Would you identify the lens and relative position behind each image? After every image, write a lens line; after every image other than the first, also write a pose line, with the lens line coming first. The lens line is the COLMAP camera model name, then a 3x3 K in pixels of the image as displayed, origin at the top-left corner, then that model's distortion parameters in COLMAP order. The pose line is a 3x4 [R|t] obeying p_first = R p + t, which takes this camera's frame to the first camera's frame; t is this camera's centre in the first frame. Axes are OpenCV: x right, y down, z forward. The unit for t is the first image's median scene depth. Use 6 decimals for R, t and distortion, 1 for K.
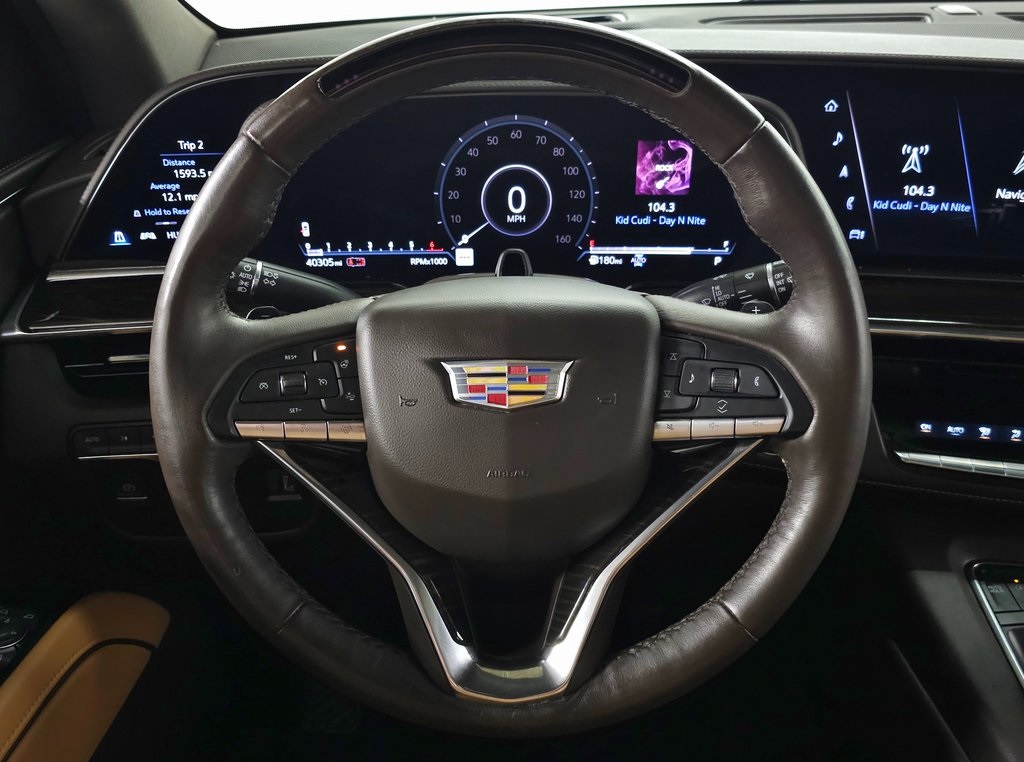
lens RADIAL K [[914.4, 0, 510.4], [0, 914.4, 383.2], [0, 0, 1]] dist [0.064635, -0.094456]
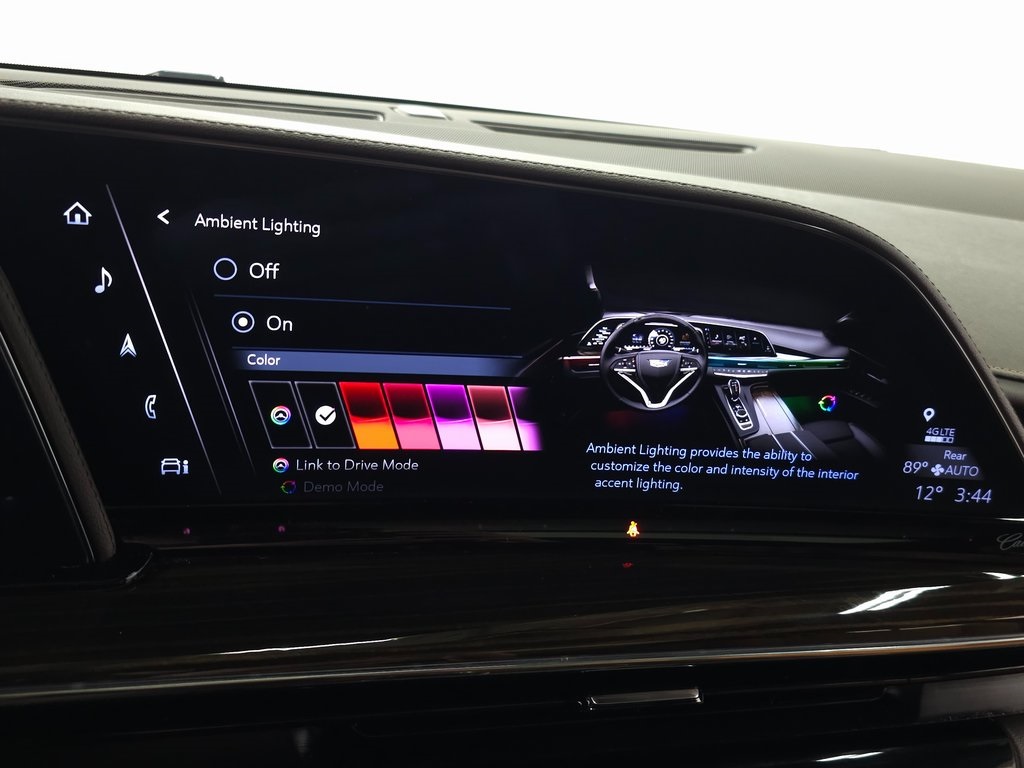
lens RADIAL K [[914.4, 0, 519.3], [0, 914.4, 364.1], [0, 0, 1]] dist [0.064635, -0.094456]
pose [[0.910610, -0.015979, 0.412957, 0.348635], [0.080164, 0.987102, -0.138574, -0.134584], [-0.405417, 0.159291, 0.900146, 0.474114]]
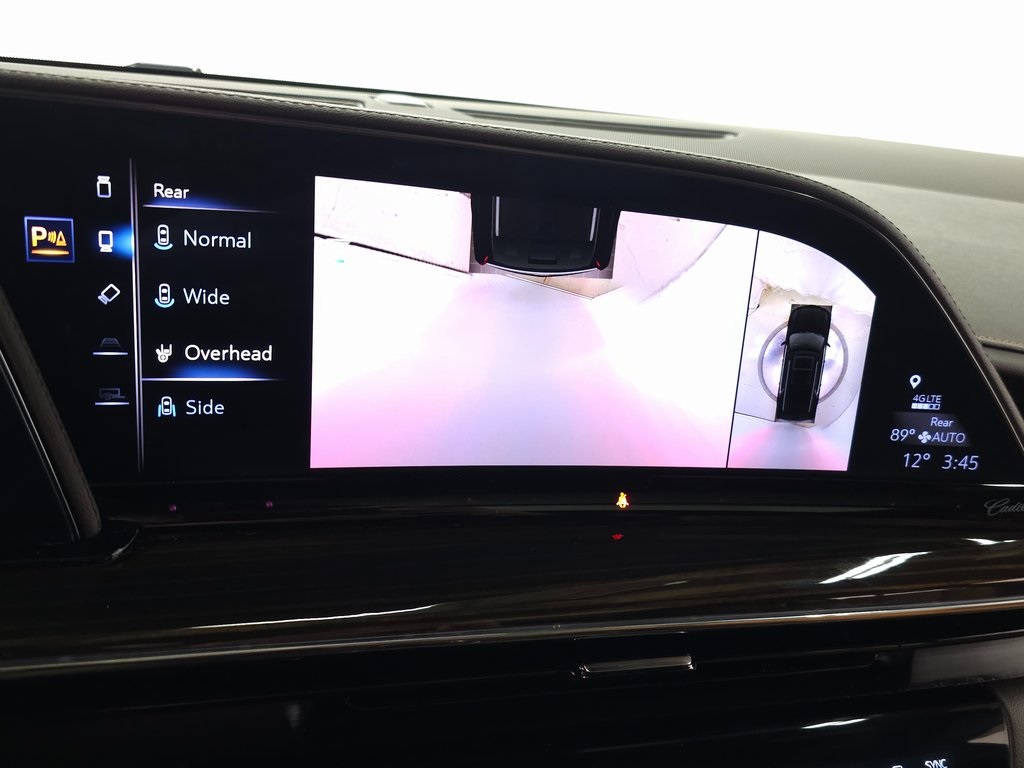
lens RADIAL K [[914.4, 0, 517.1], [0, 914.4, 376.3], [0, 0, 1]] dist [0.064635, -0.094456]
pose [[0.904079, -0.034199, 0.425994, 0.348022], [0.099450, 0.986264, -0.131882, -0.114235], [-0.415633, 0.161597, 0.895062, 0.480727]]
